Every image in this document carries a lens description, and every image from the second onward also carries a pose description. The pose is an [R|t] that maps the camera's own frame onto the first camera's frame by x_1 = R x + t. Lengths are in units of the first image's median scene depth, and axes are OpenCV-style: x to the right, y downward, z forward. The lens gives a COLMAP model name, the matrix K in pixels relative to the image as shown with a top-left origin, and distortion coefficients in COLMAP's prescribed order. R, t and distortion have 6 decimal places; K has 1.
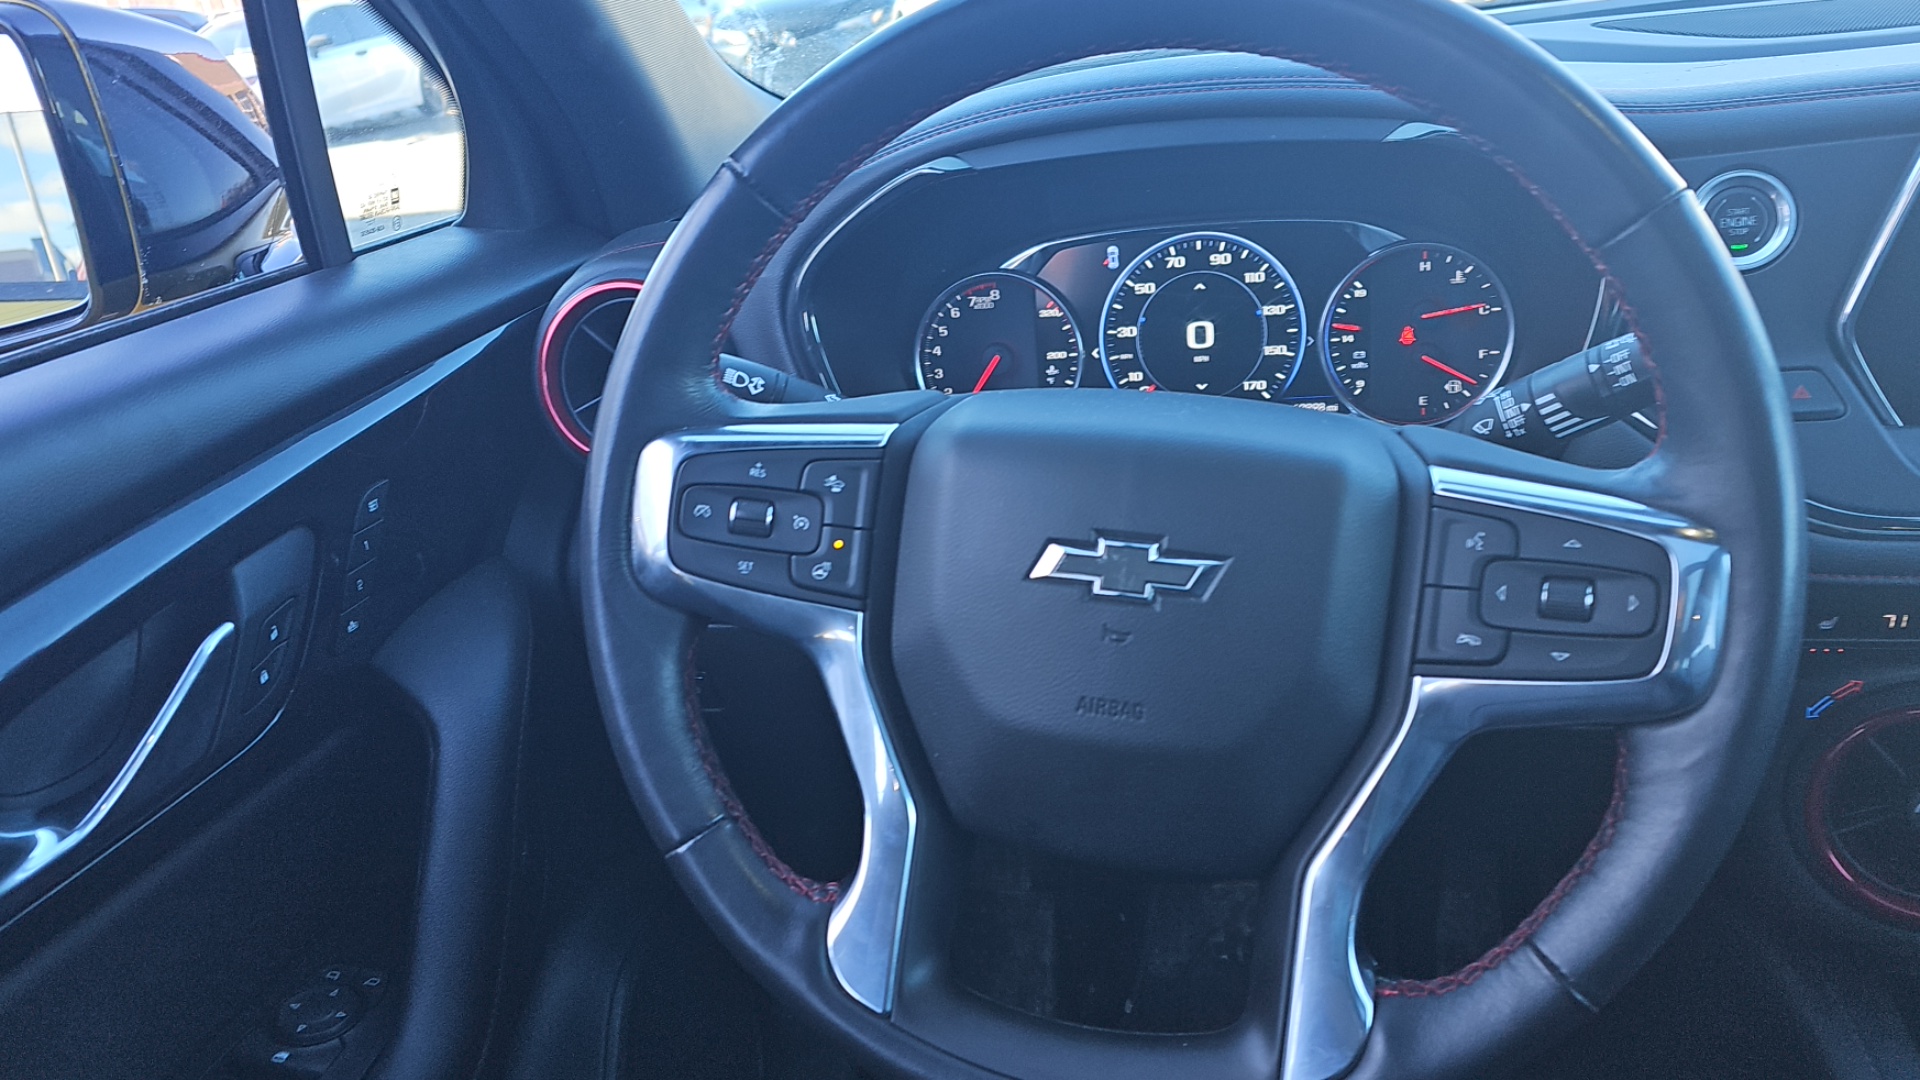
lens RADIAL K [[1418.0, 0, 982.5], [0, 1418.0, 570.8], [0, 0, 1]] dist [0.110997, -0.102708]
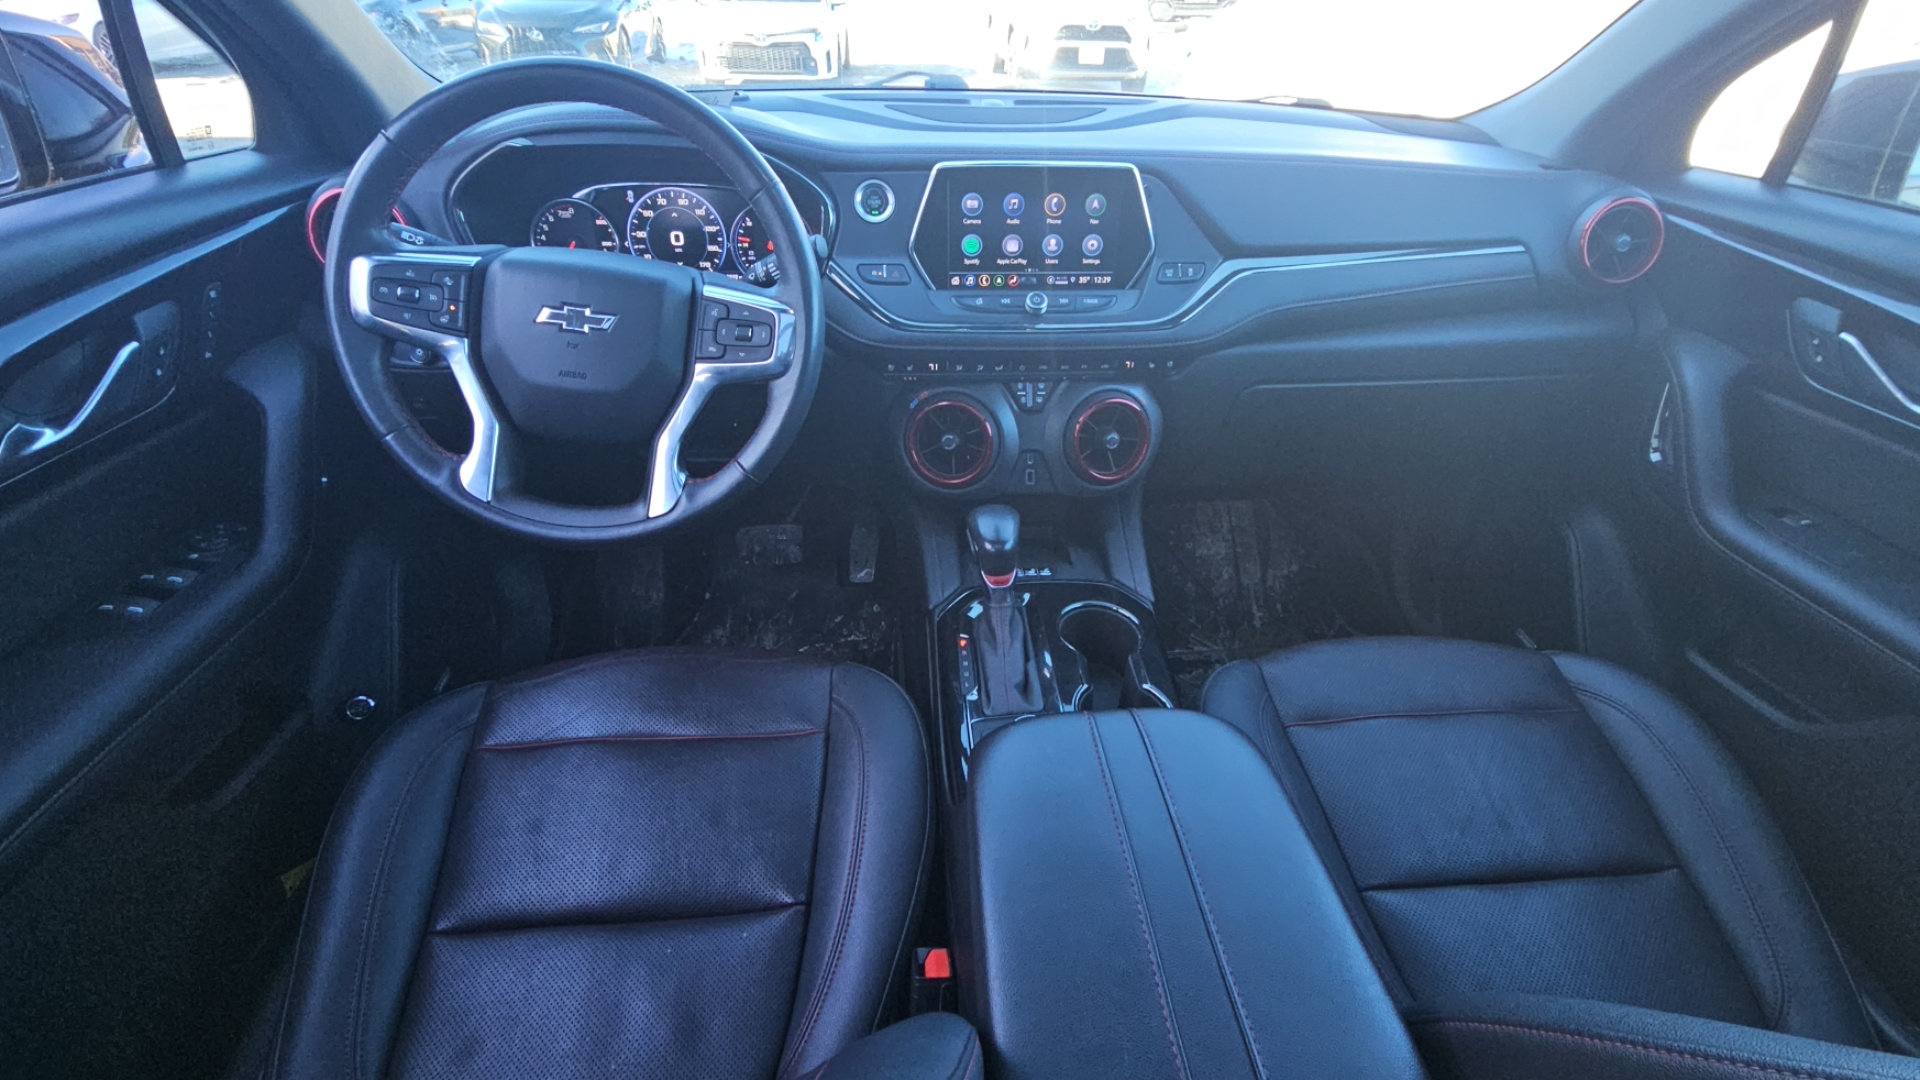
lens RADIAL K [[880.7, 0, 988.8], [0, 880.7, 551.4], [0, 0, 1]] dist [0.007272, -0.000658]
pose [[0.953620, -0.036677, 0.298770, 0.289411], [-0.006618, 0.989754, 0.142627, 0.163658], [-0.300940, -0.137989, 0.943607, -0.688689]]
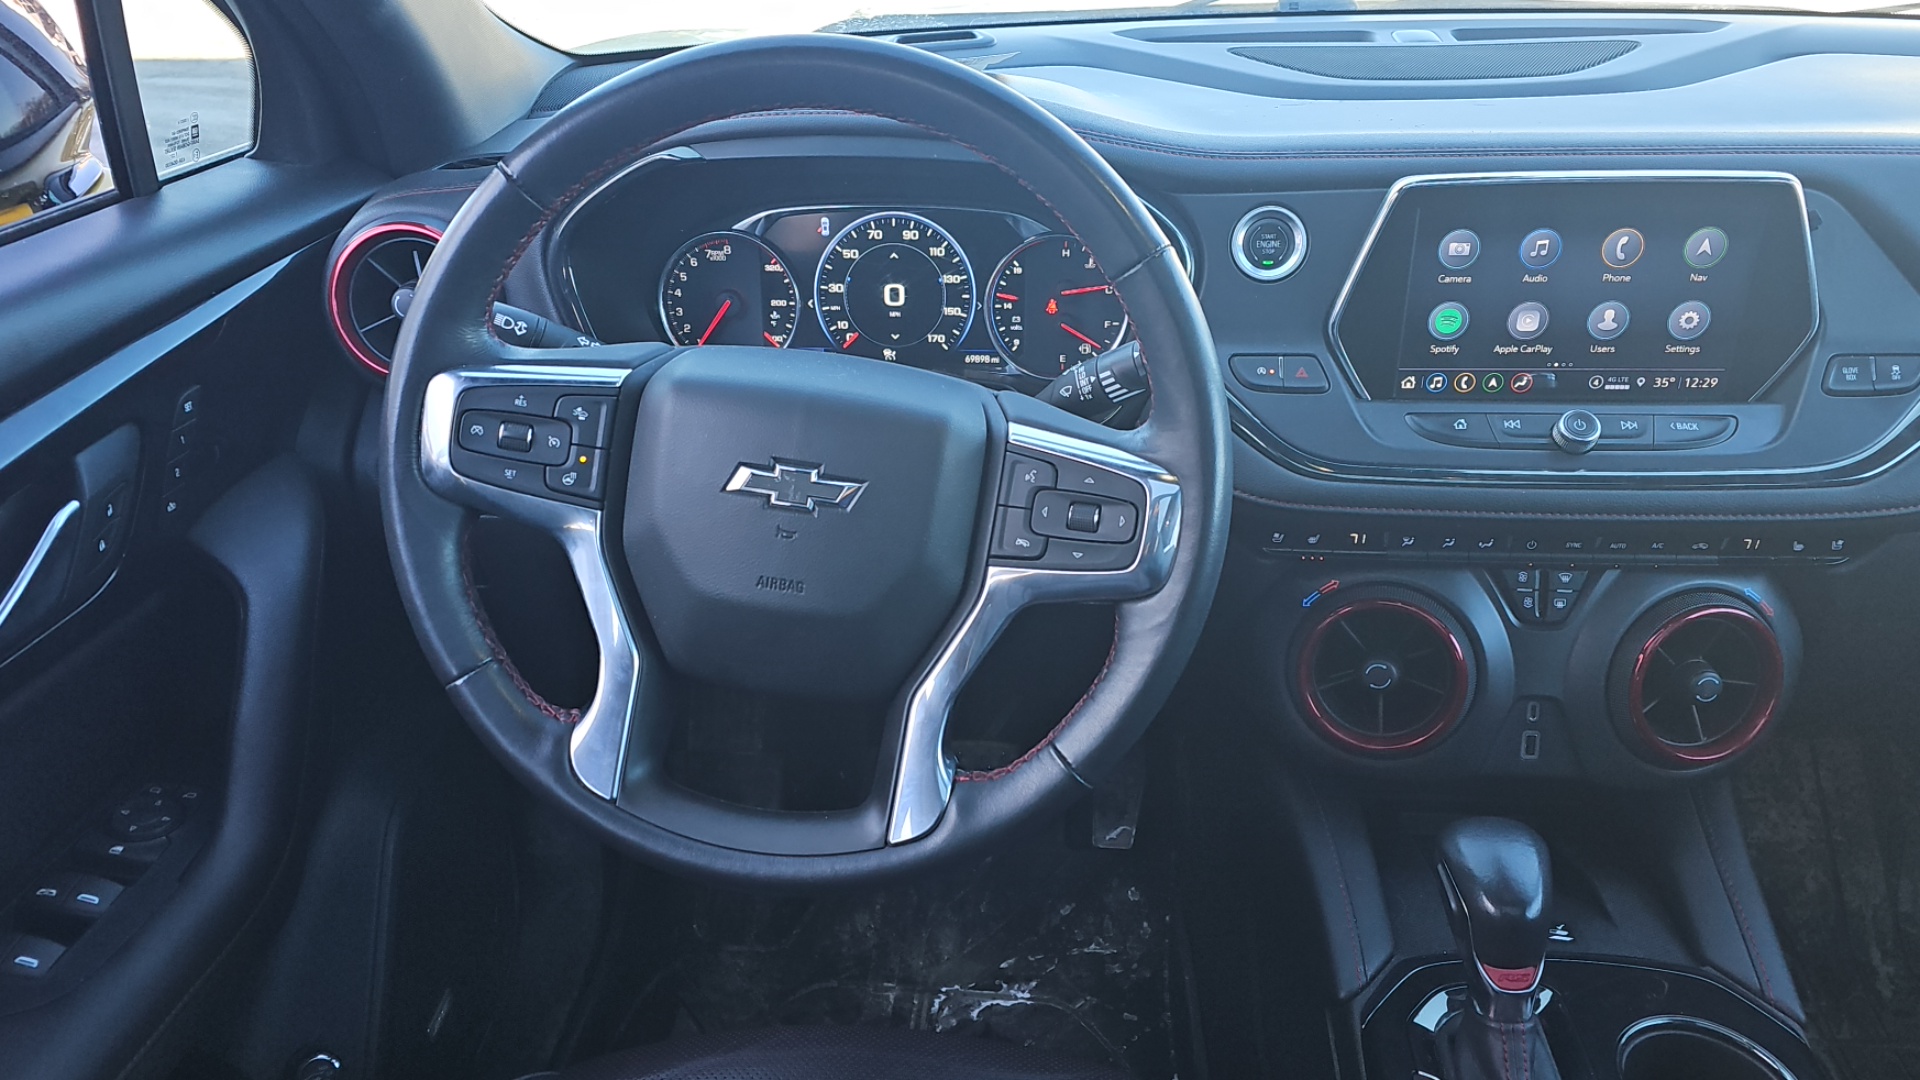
lens RADIAL K [[1409.0, 0, 959.8], [0, 1409.0, 572.6], [0, 0, 1]] dist [0.103854, -0.100818]
pose [[0.989281, 0.025579, 0.143768, 0.059724], [-0.035720, 0.997018, 0.068402, -0.016340], [-0.141589, -0.072804, 0.987245, -0.377315]]
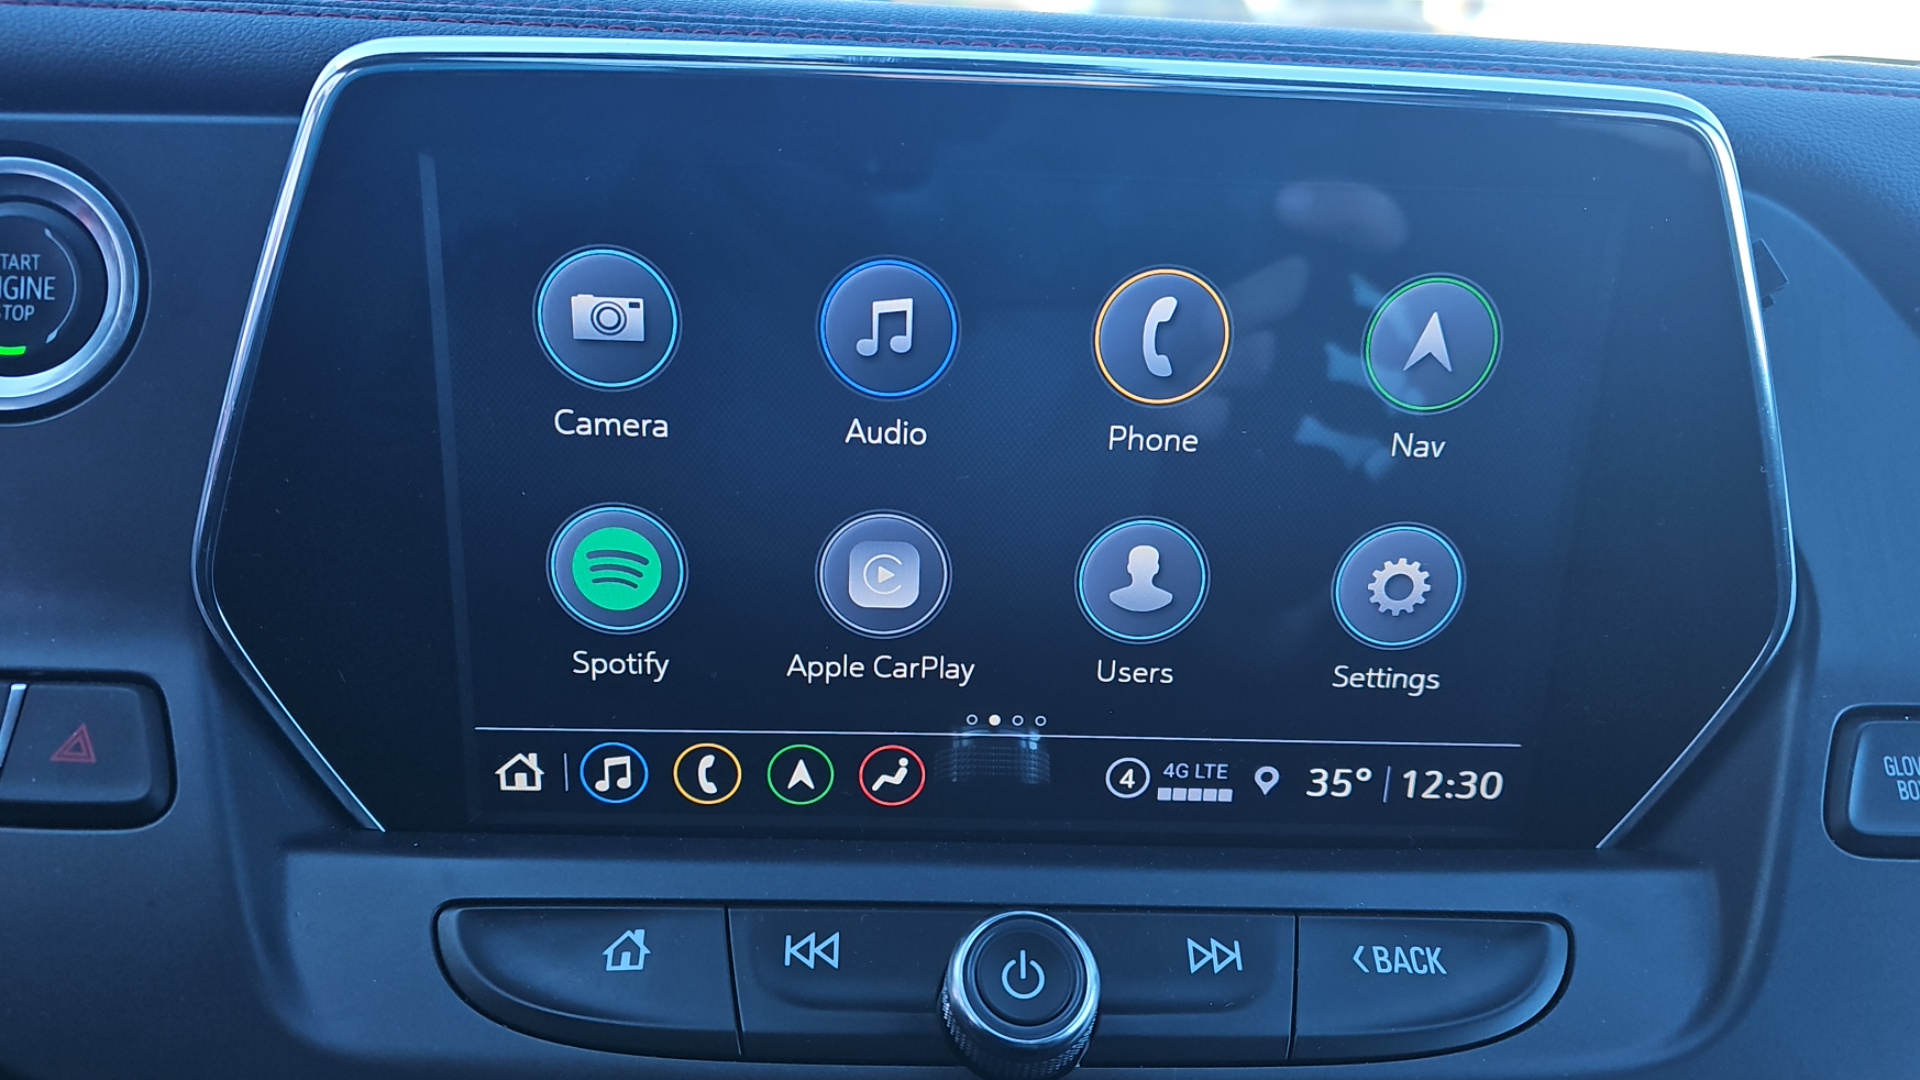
lens RADIAL K [[1418.0, 0, 982.5], [0, 1418.0, 570.8], [0, 0, 1]] dist [0.110997, -0.102708]
pose [[0.961683, 0.060043, 0.267509, 0.824874], [-0.040748, 0.996189, -0.077111, -0.178865], [-0.271120, 0.063256, 0.960465, 0.689231]]
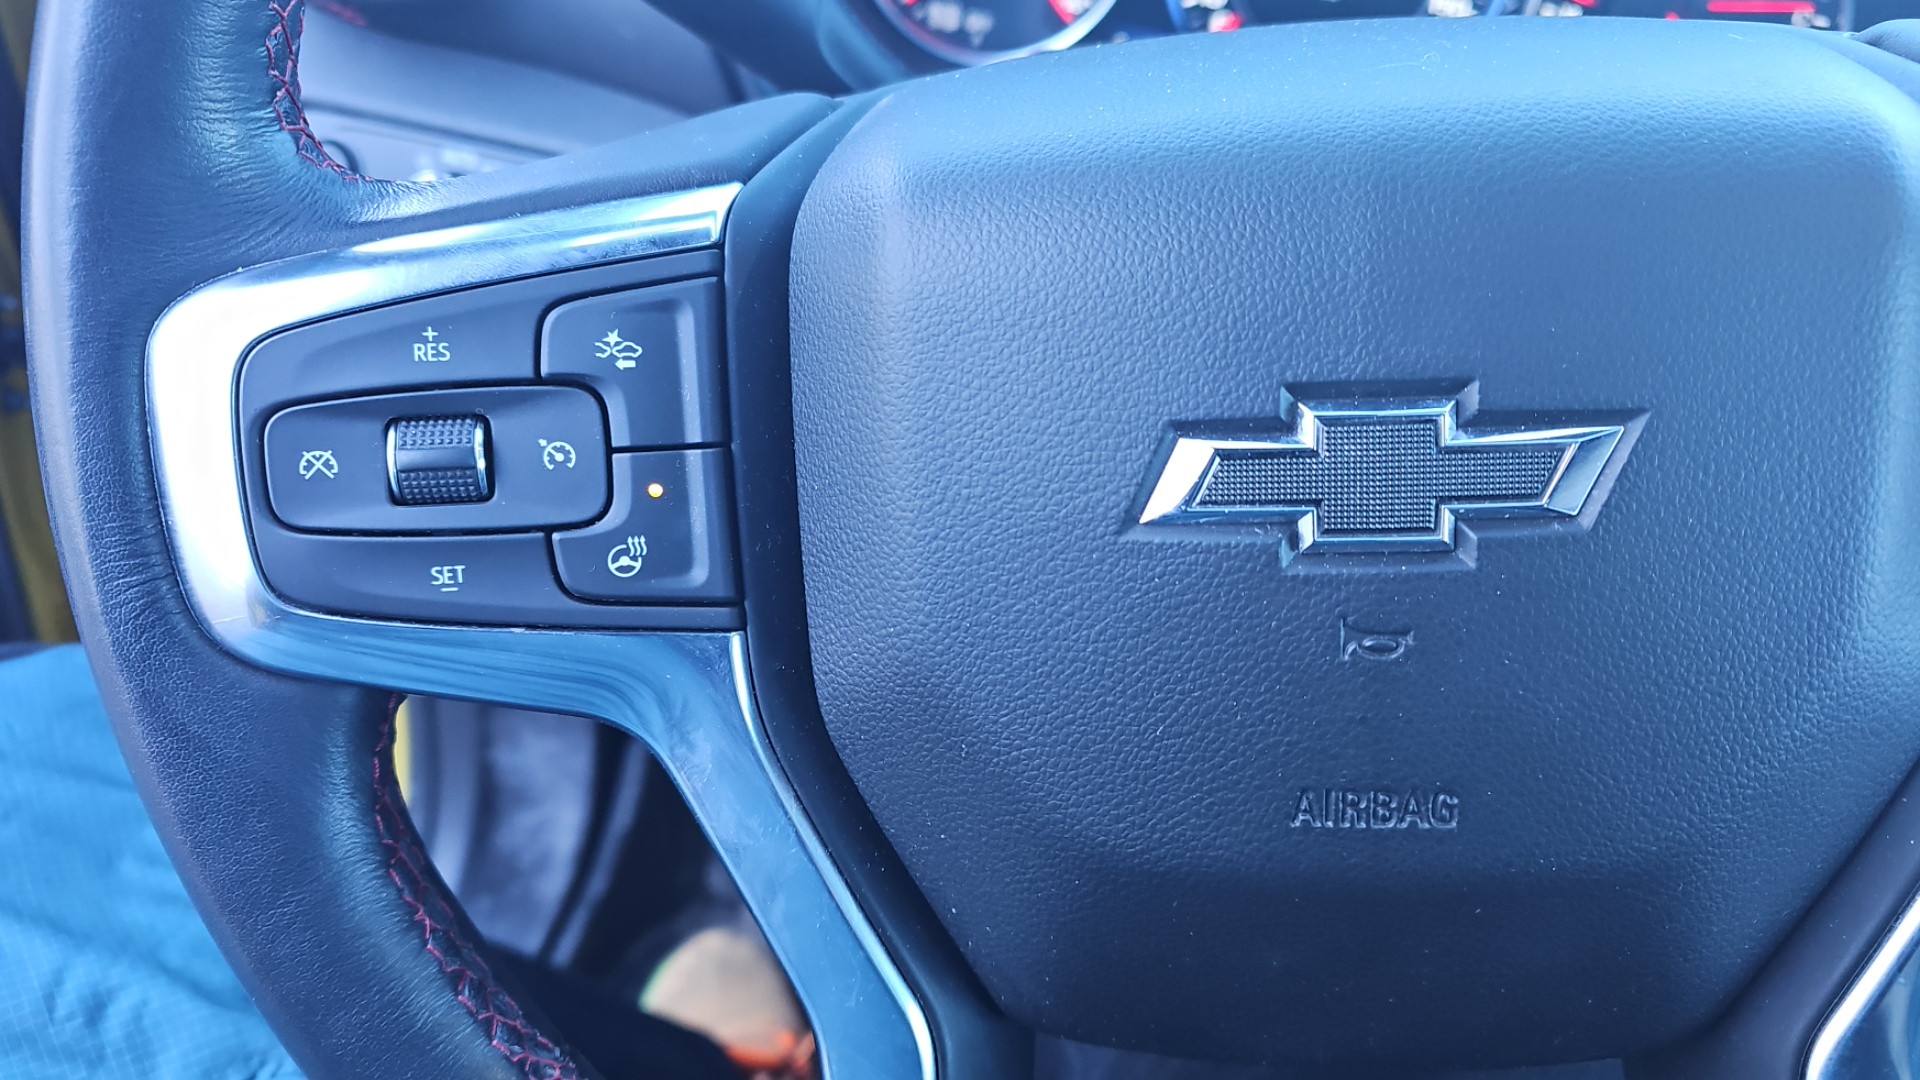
lens RADIAL K [[1413.9, 0, 960.0], [0, 1413.9, 540.0], [0, 0, 1]] dist [0.024097, -0.097590]
pose [[0.984134, -0.162672, 0.070835, -0.043362], [0.147502, 0.972004, 0.182899, -0.068142], [-0.098604, -0.169549, 0.980577, 0.564313]]
